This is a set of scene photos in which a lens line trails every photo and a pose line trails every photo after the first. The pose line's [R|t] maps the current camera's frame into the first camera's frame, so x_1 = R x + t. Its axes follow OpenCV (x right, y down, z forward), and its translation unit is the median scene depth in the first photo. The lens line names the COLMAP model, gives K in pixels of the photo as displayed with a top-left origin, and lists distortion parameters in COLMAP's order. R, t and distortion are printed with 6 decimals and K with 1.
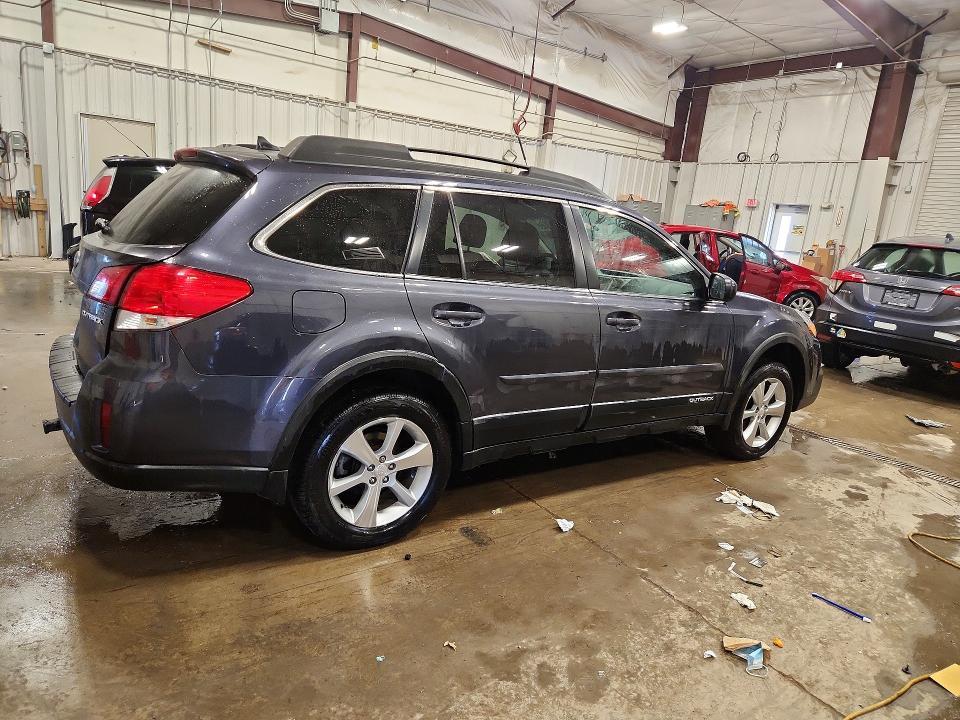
lens RADIAL K [[661.3, 0, 477.9], [0, 661.3, 361.9], [0, 0, 1]] dist [0.026608, -0.011197]
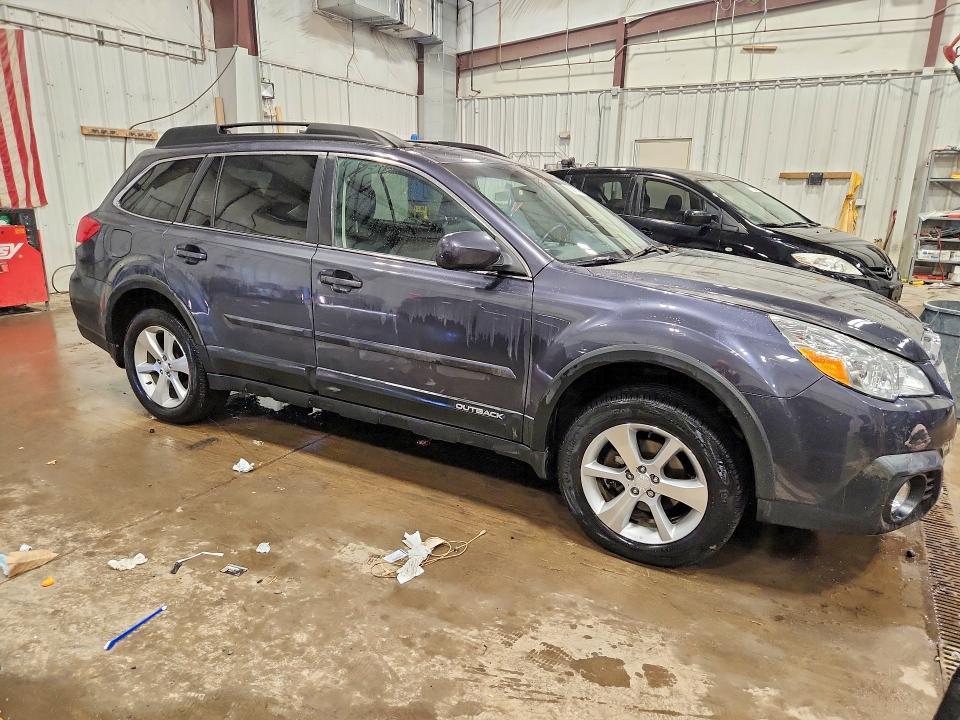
lens RADIAL K [[661.3, 0, 477.5], [0, 661.3, 361.7], [0, 0, 1]] dist [0.026608, -0.011197]
pose [[0.421388, 0.142895, -0.895552, 0.927468], [-0.181969, 0.980747, 0.070866, -0.042299], [0.888436, 0.133101, 0.439278, 0.659636]]
